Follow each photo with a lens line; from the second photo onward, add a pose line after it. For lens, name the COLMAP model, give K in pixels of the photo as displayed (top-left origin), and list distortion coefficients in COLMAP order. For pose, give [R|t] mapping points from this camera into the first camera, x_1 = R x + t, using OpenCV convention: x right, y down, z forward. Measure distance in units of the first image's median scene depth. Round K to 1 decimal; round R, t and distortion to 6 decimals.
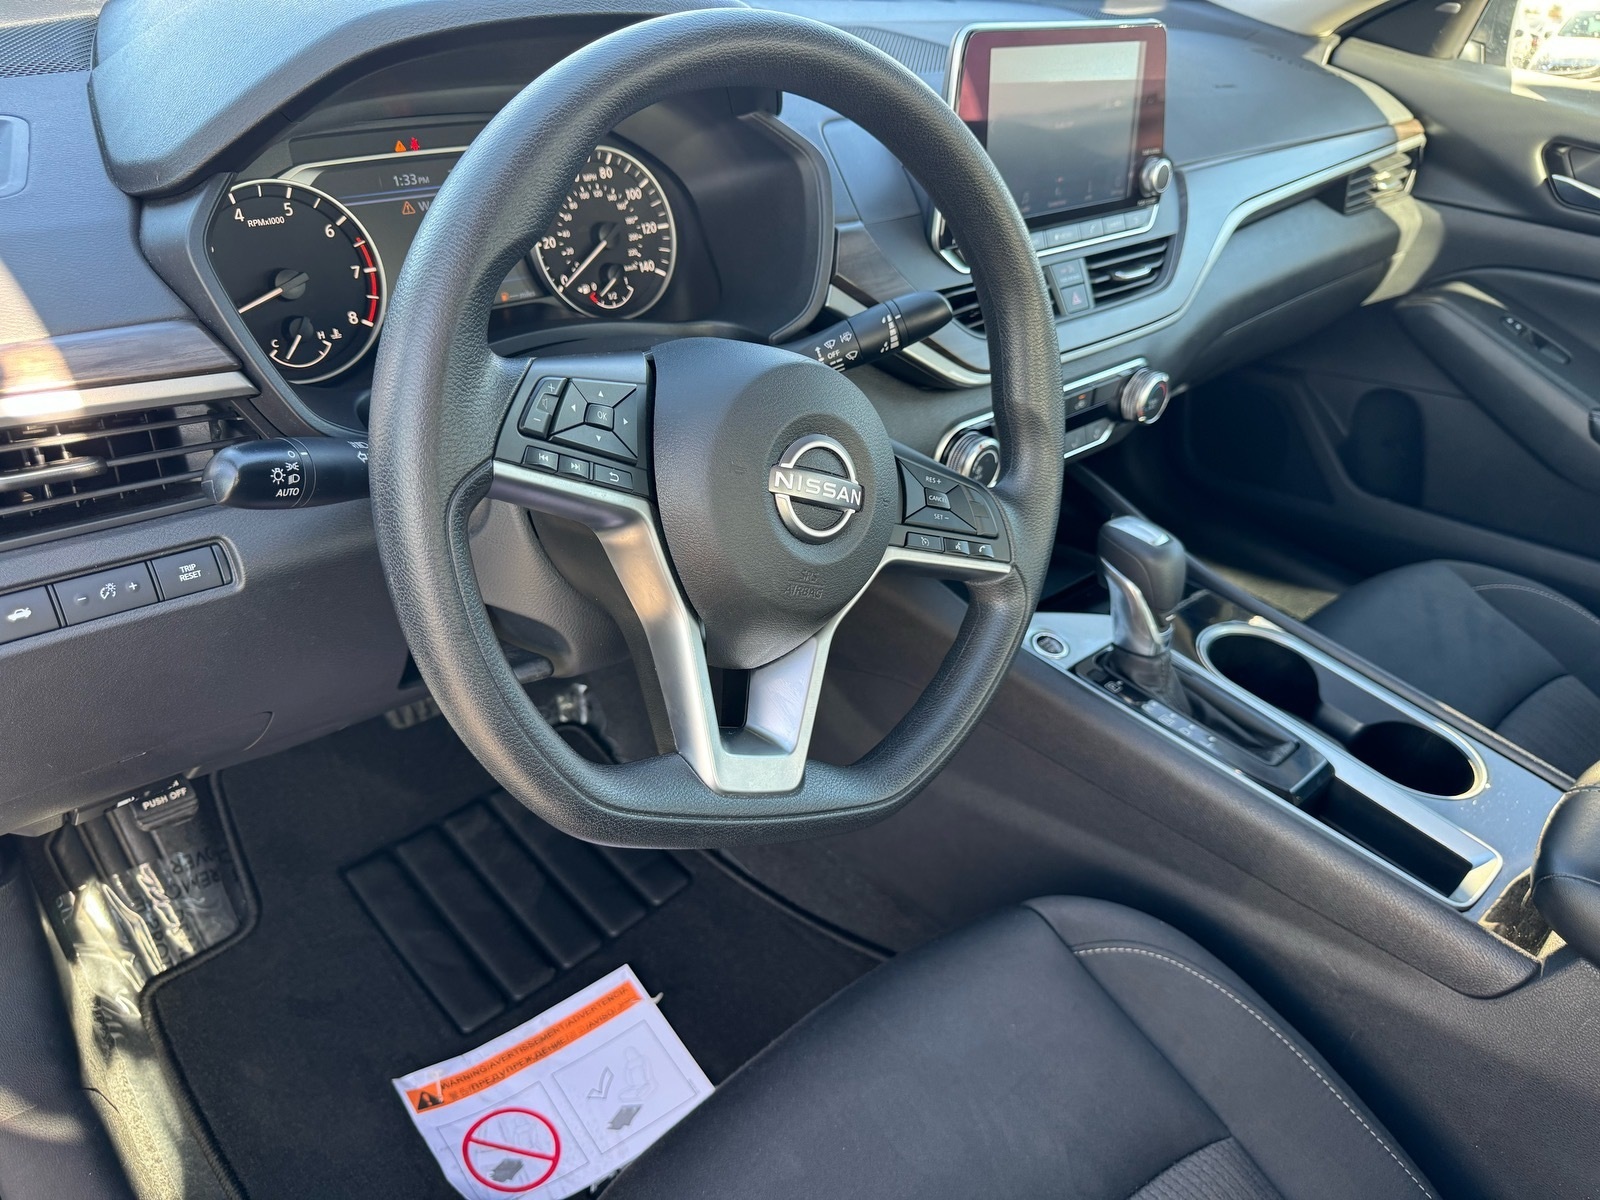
lens RADIAL K [[1152.5, 0, 804.8], [0, 1152.5, 599.8], [0, 0, 1]] dist [0.030753, -0.045340]
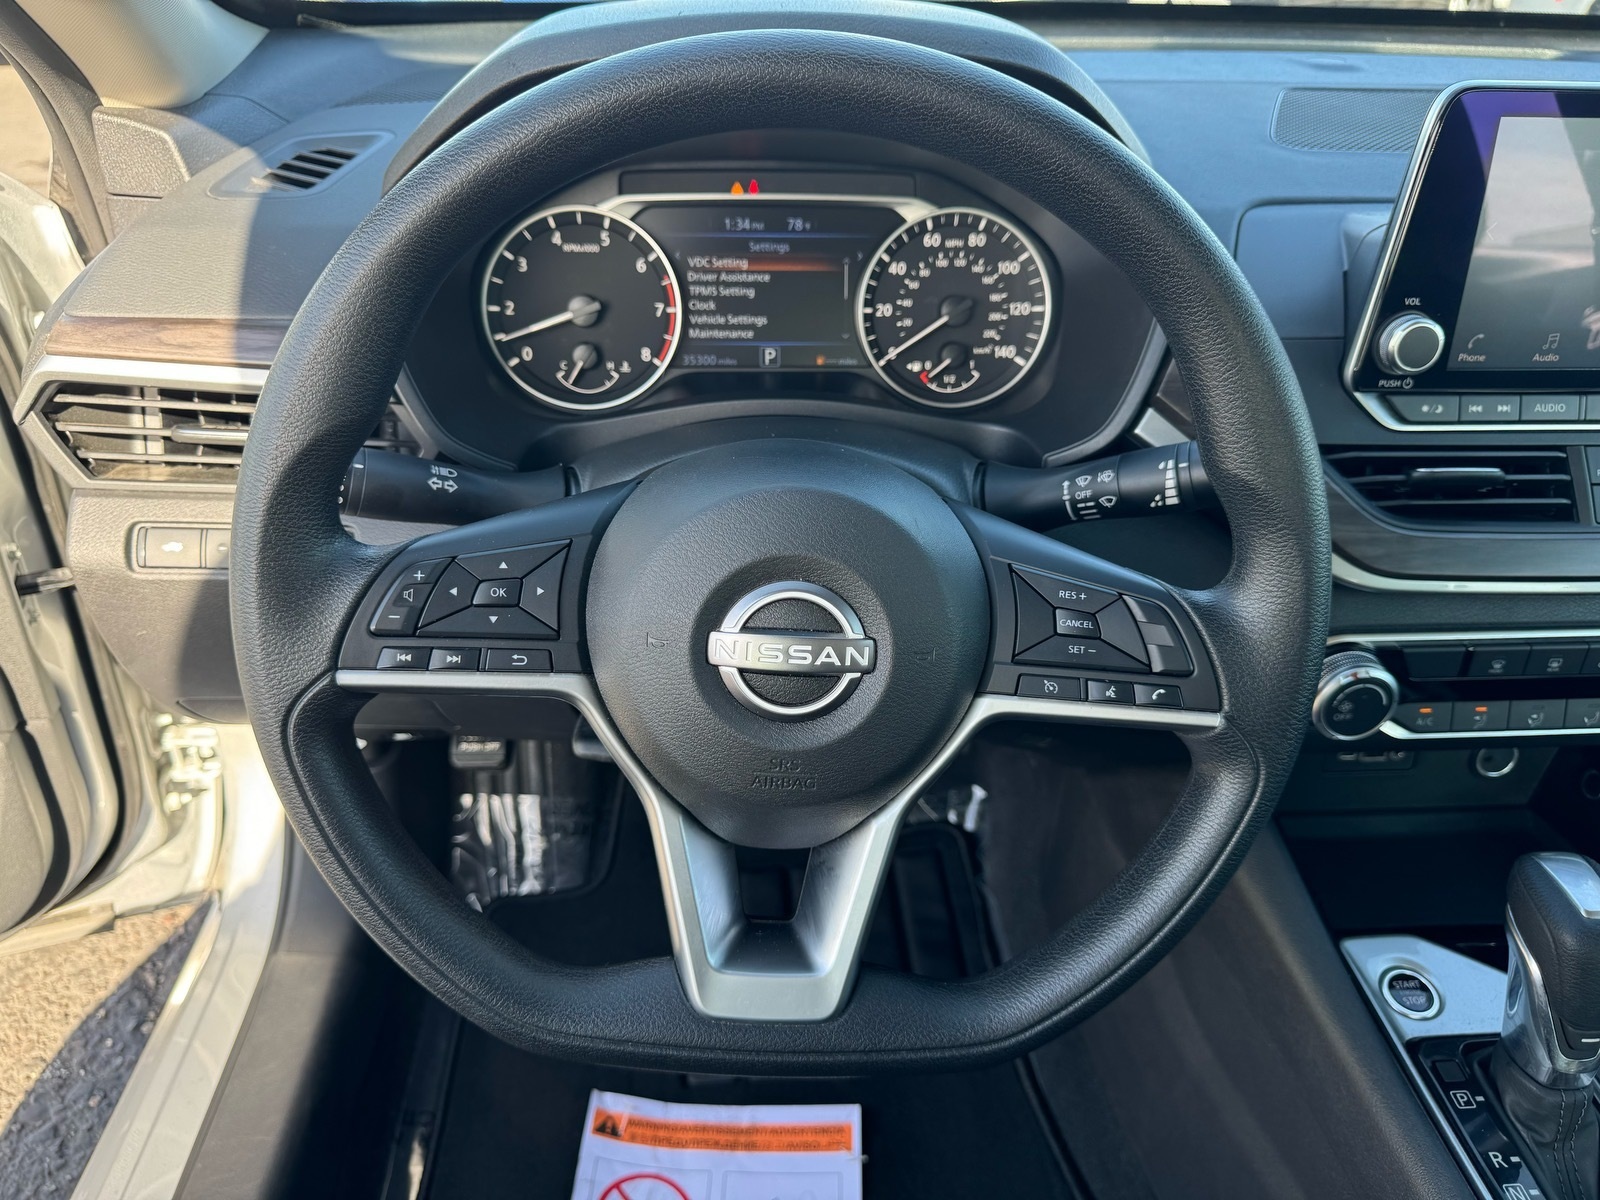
lens RADIAL K [[1152.5, 0, 813.0], [0, 1152.5, 612.0], [0, 0, 1]] dist [0.030753, -0.045340]
pose [[0.772629, 0.279231, -0.570154, 0.277671], [-0.306352, 0.950583, 0.050400, -0.101914], [0.556052, 0.135727, 0.819991, 0.239688]]
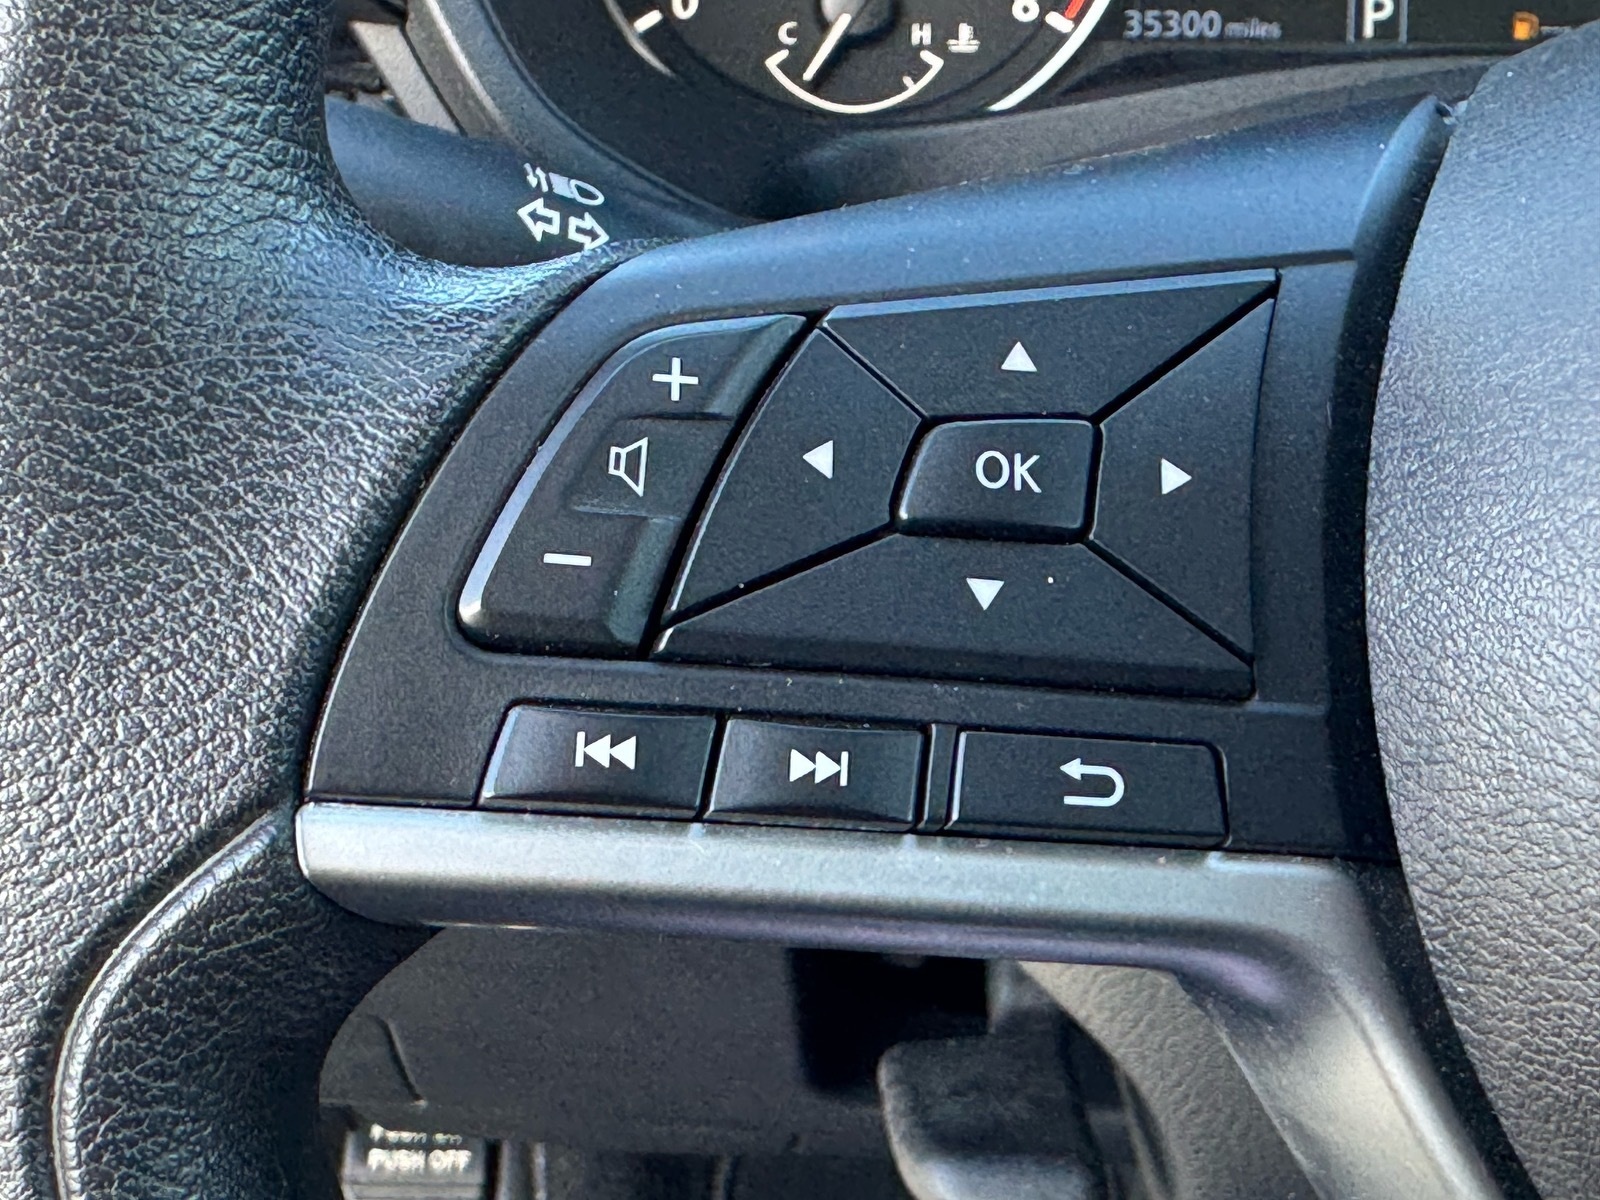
lens RADIAL K [[2289.9, 0, 804.9], [0, 2289.9, 599.5], [0, 0, 1]] dist [0.112182, 0.000000]
pose [[0.740324, 0.214074, -0.637254, 0.024398], [-0.318074, 0.946666, -0.051505, -0.017582], [0.592241, 0.240825, 0.768931, 0.388310]]
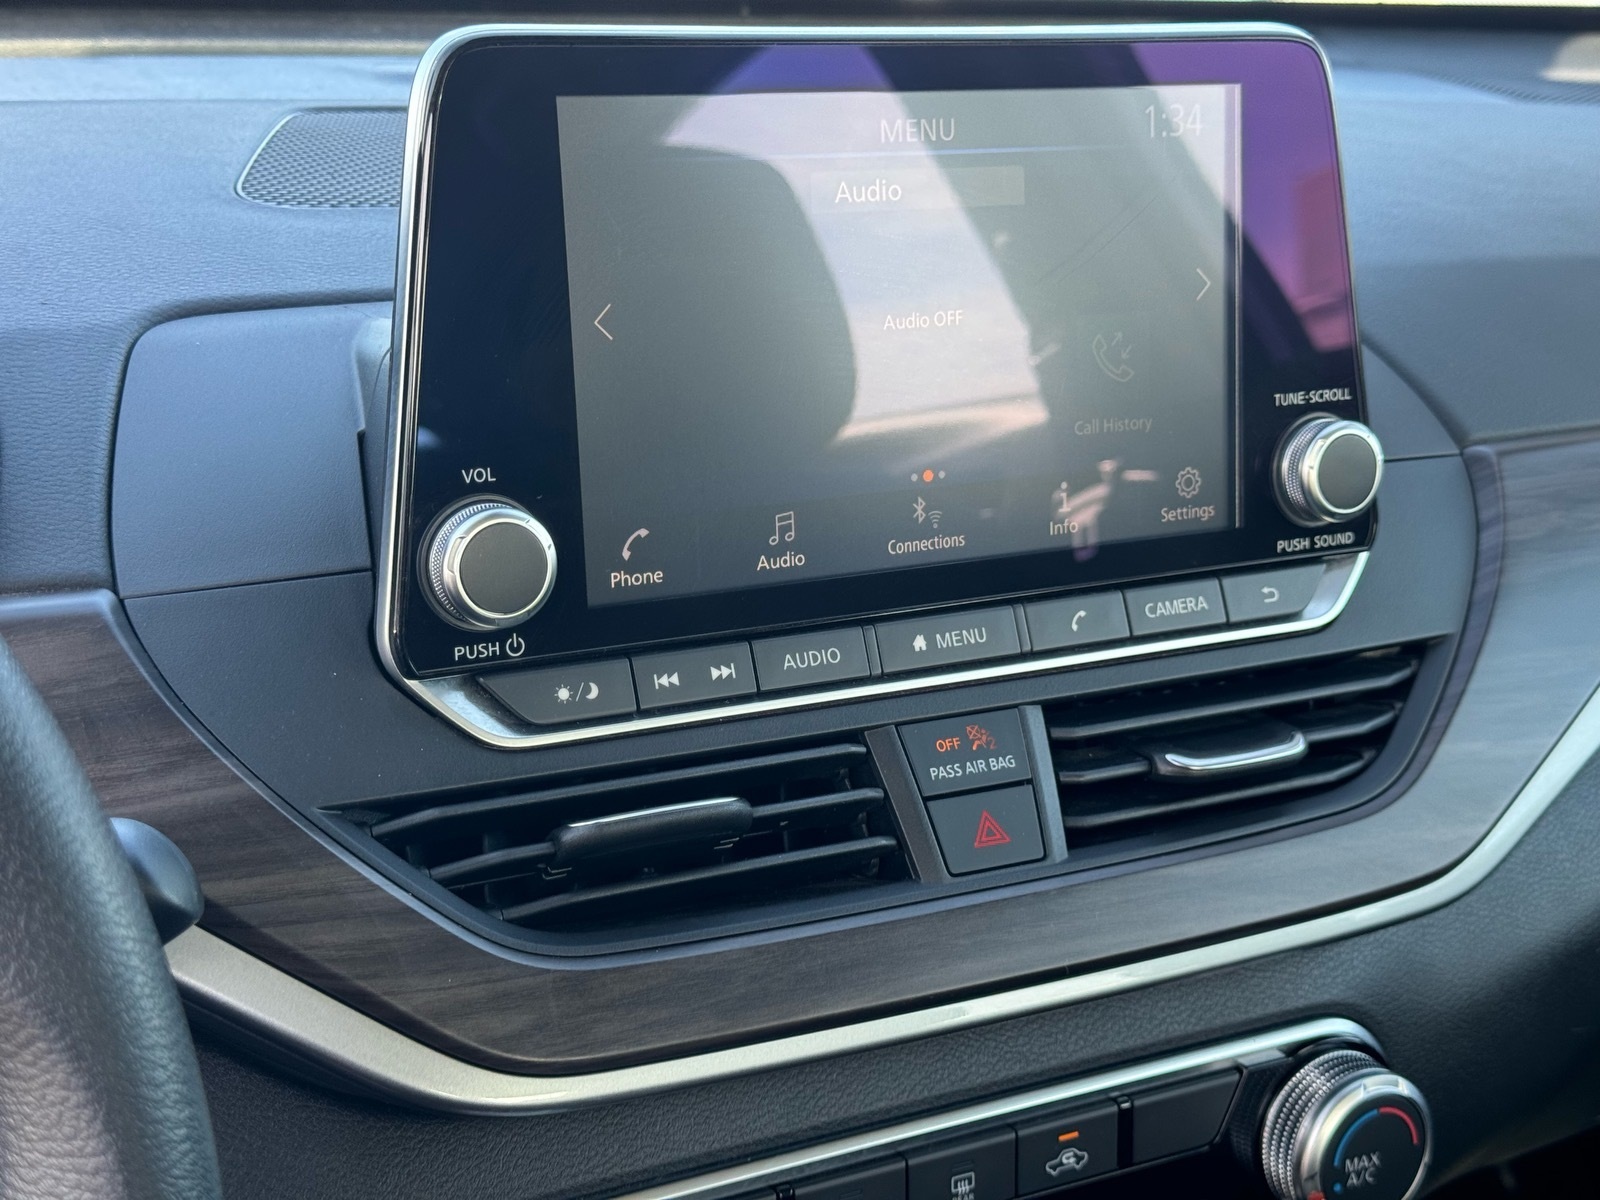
lens RADIAL K [[2289.9, 0, 800.4], [0, 2289.9, 602.0], [0, 0, 1]] dist [0.112182, 0.000000]
pose [[0.967302, 0.021024, -0.252756, 0.349249], [-0.093269, 0.956214, -0.277408, -0.146147], [0.235857, 0.291911, 0.926909, 0.402926]]
